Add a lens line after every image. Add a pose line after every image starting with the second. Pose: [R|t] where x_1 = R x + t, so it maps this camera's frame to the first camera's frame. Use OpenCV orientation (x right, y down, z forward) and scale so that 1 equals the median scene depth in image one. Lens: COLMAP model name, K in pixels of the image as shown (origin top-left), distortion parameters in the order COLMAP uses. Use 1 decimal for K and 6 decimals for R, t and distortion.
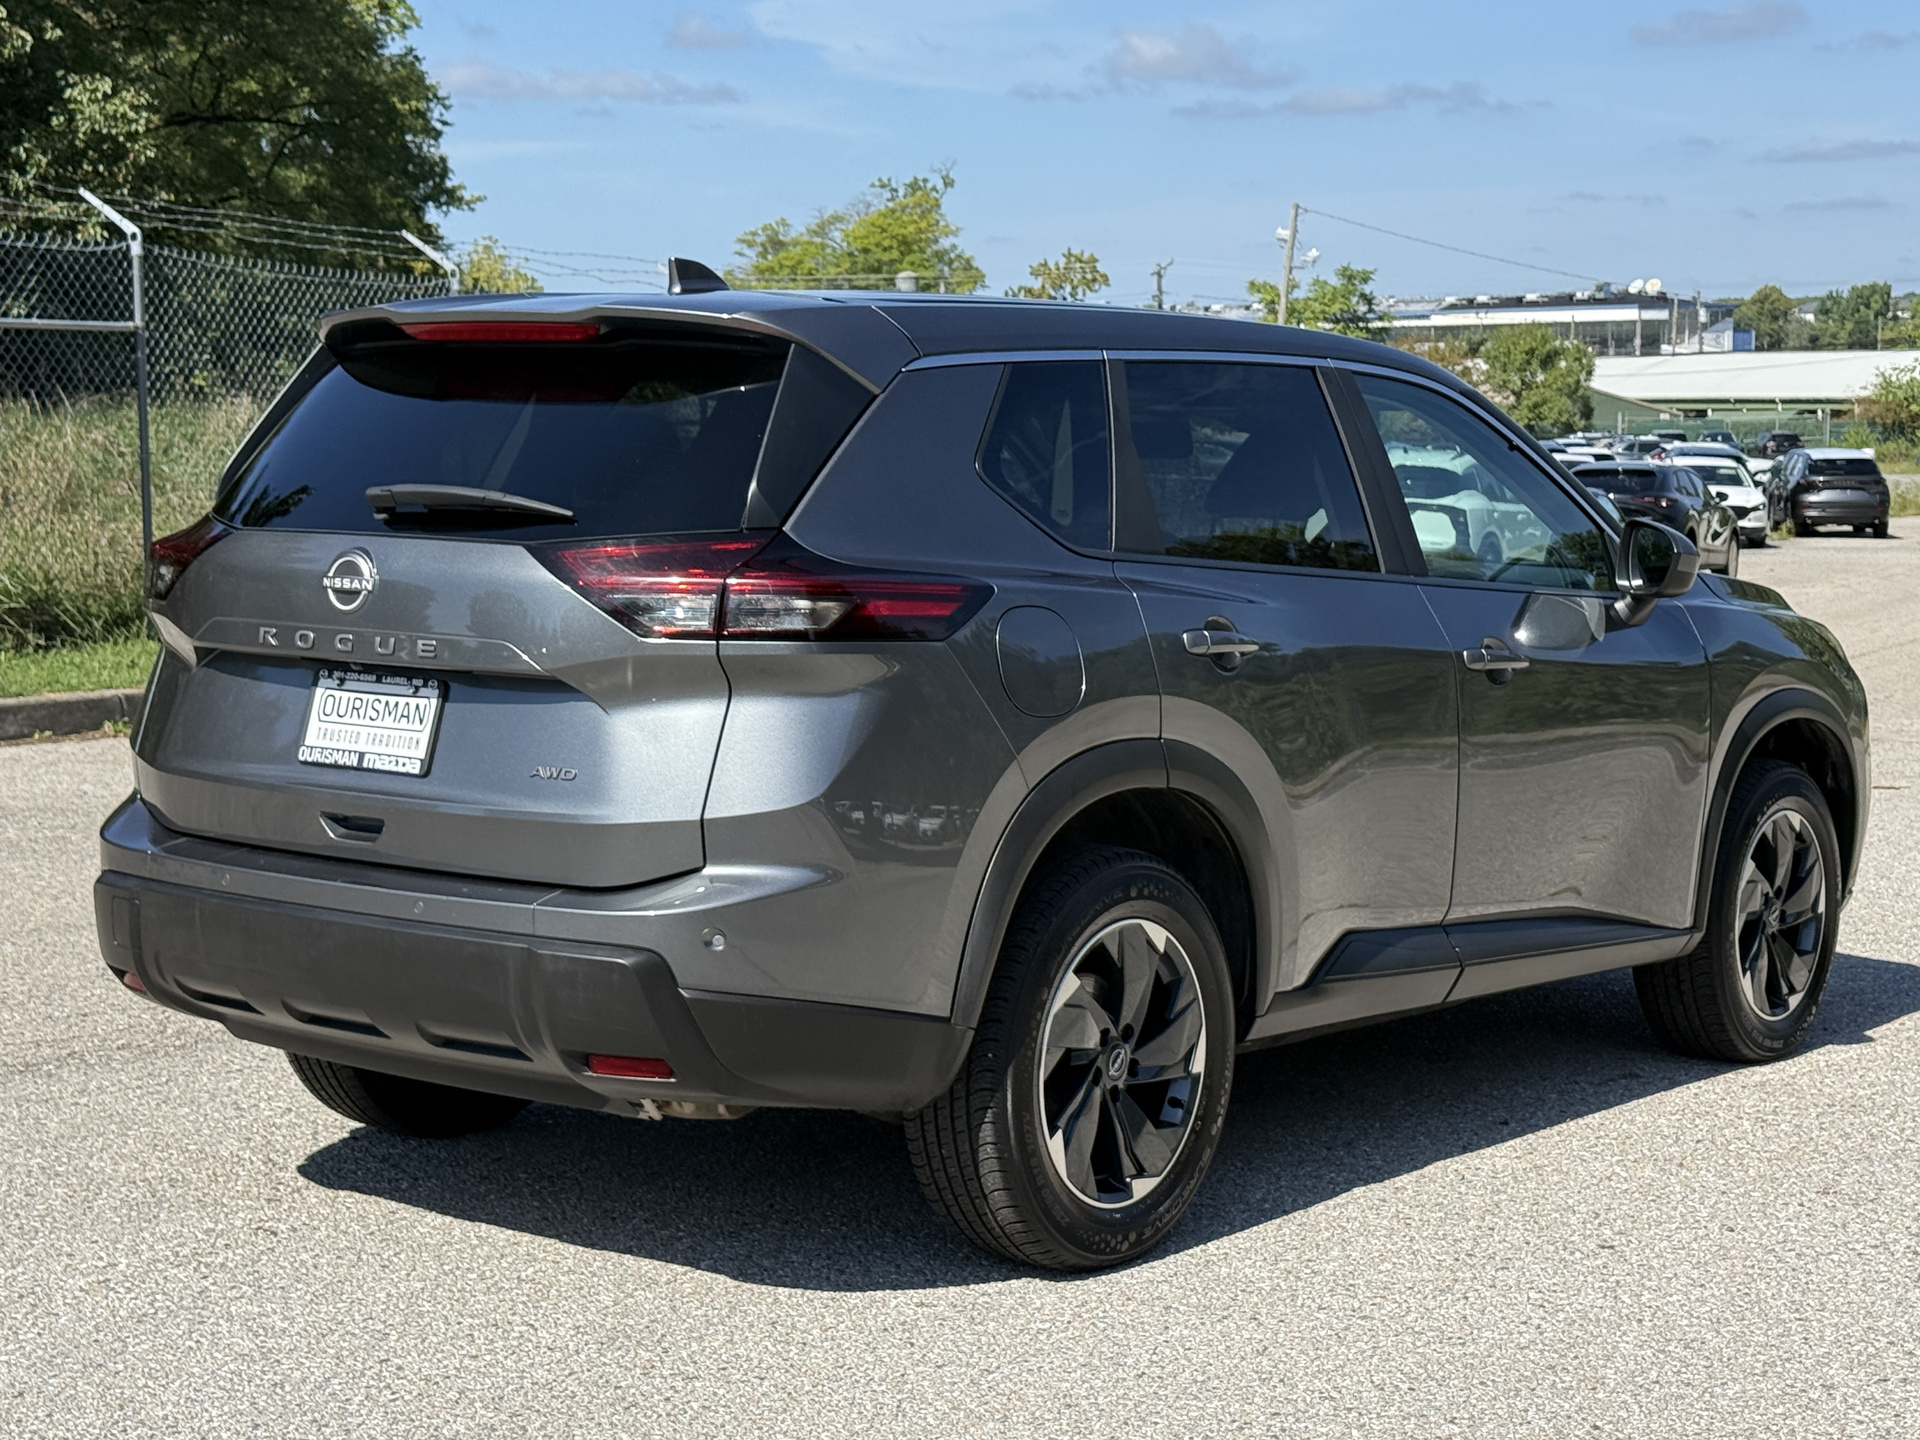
lens RADIAL K [[3257.9, 0, 959.9], [0, 3257.9, 718.4], [0, 0, 1]] dist [0.121011, 0.000000]
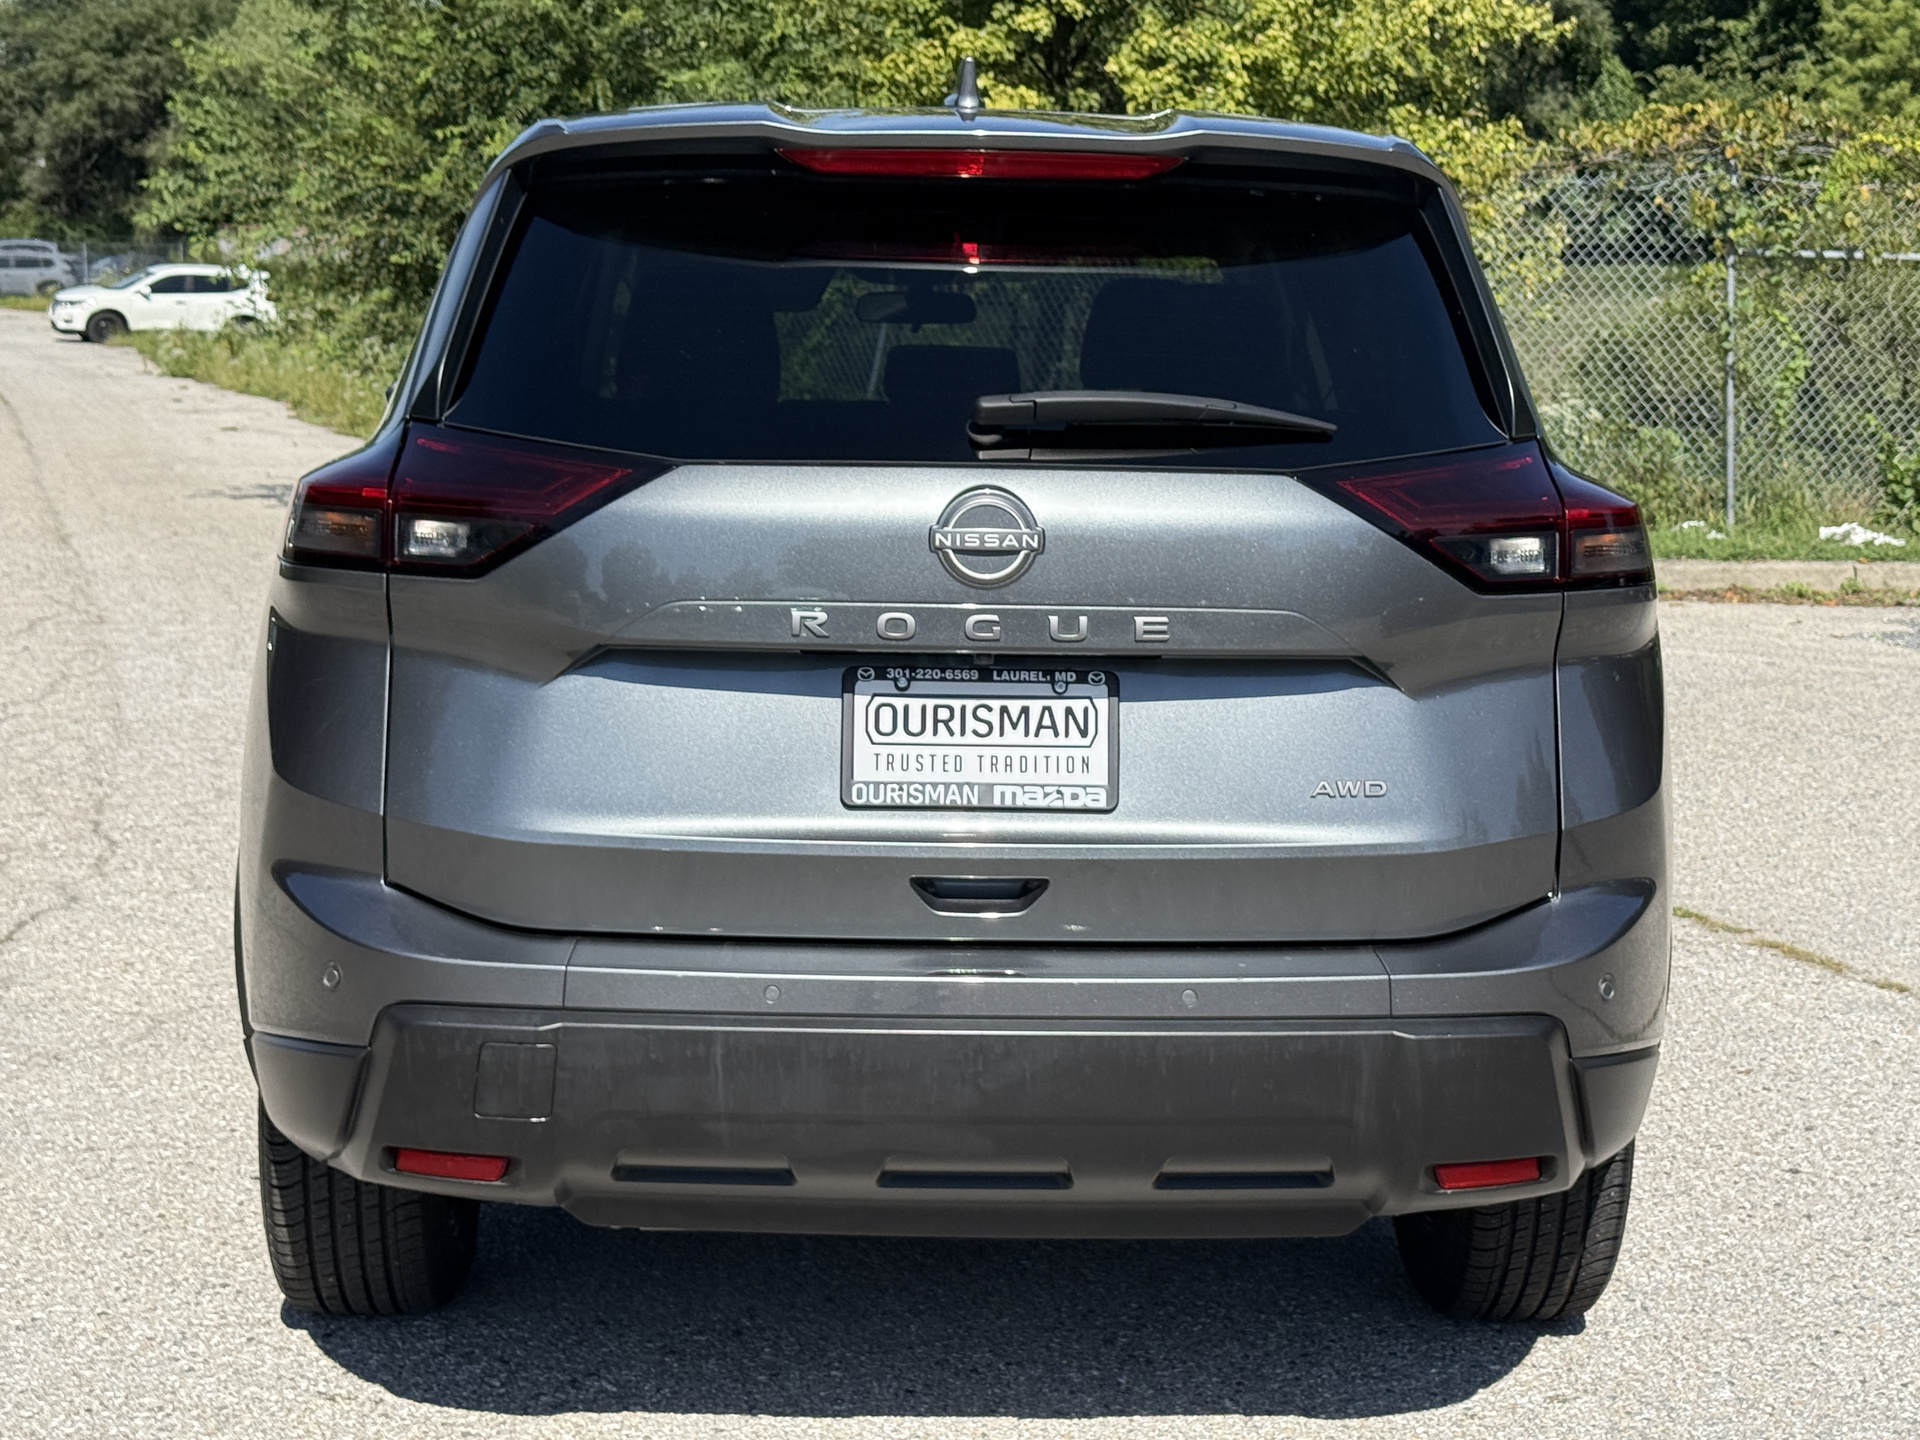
lens RADIAL K [[3257.9, 0, 961.0], [0, 3257.9, 721.8], [0, 0, 1]] dist [0.121011, 0.000000]
pose [[0.774324, -0.089920, 0.626367, -0.616347], [0.053142, 0.995596, 0.077231, -0.056017], [-0.630553, -0.026516, 0.775693, 0.473331]]
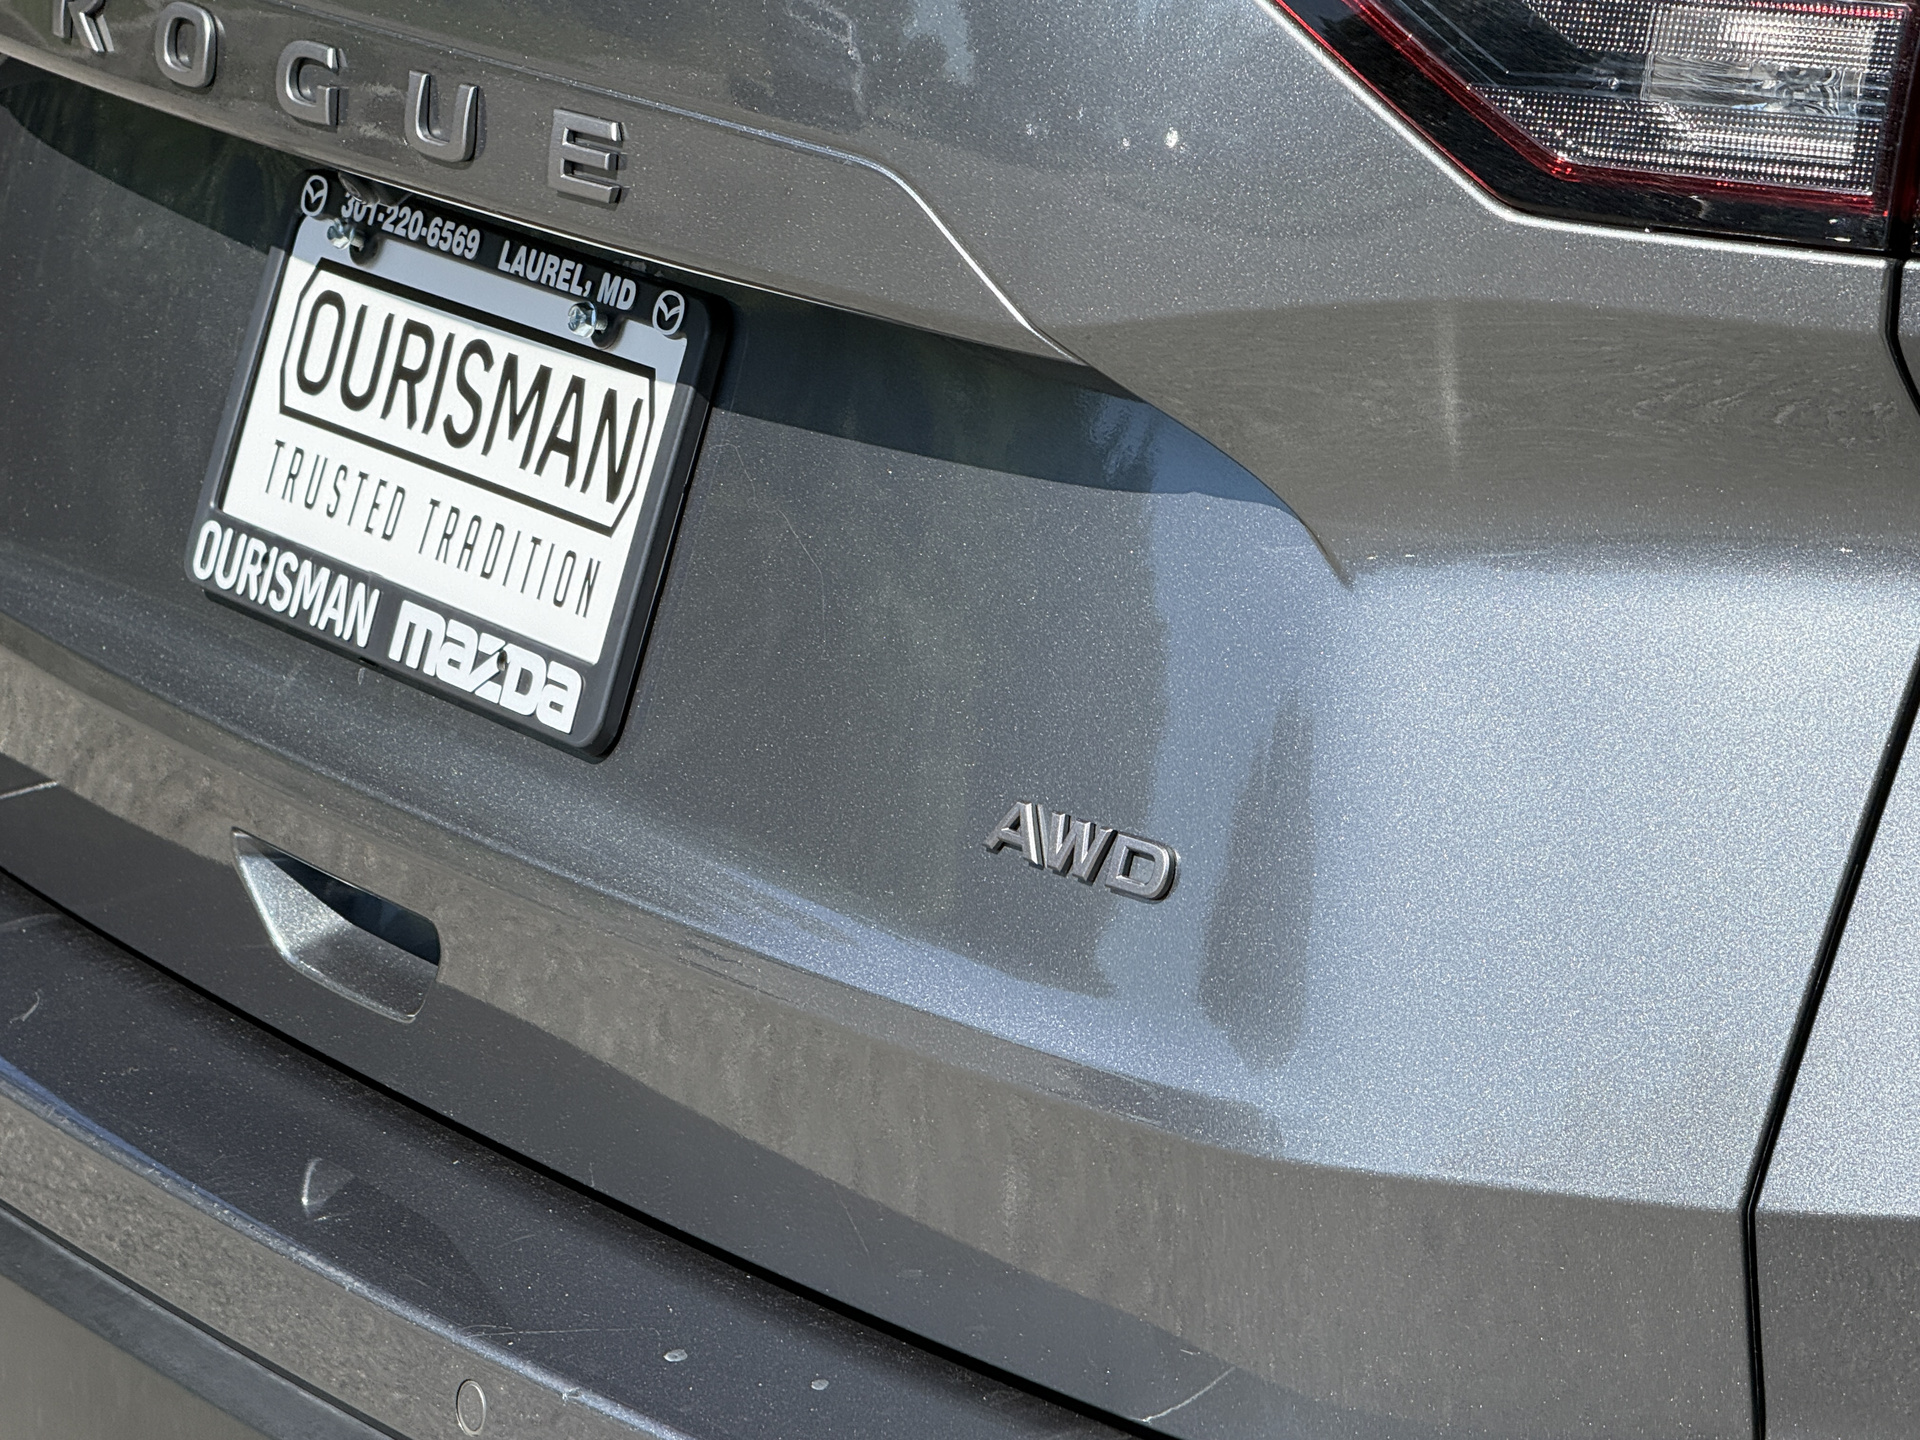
lens RADIAL K [[7351.1, 0, 959.8], [0, 7351.1, 720.6], [0, 0, 1]] dist [0.217927, 0.000000]
pose [[0.938084, 0.090014, -0.334509, 0.015666], [-0.048679, 0.990321, 0.129976, -0.046132], [0.342971, -0.105645, 0.933386, 0.560225]]
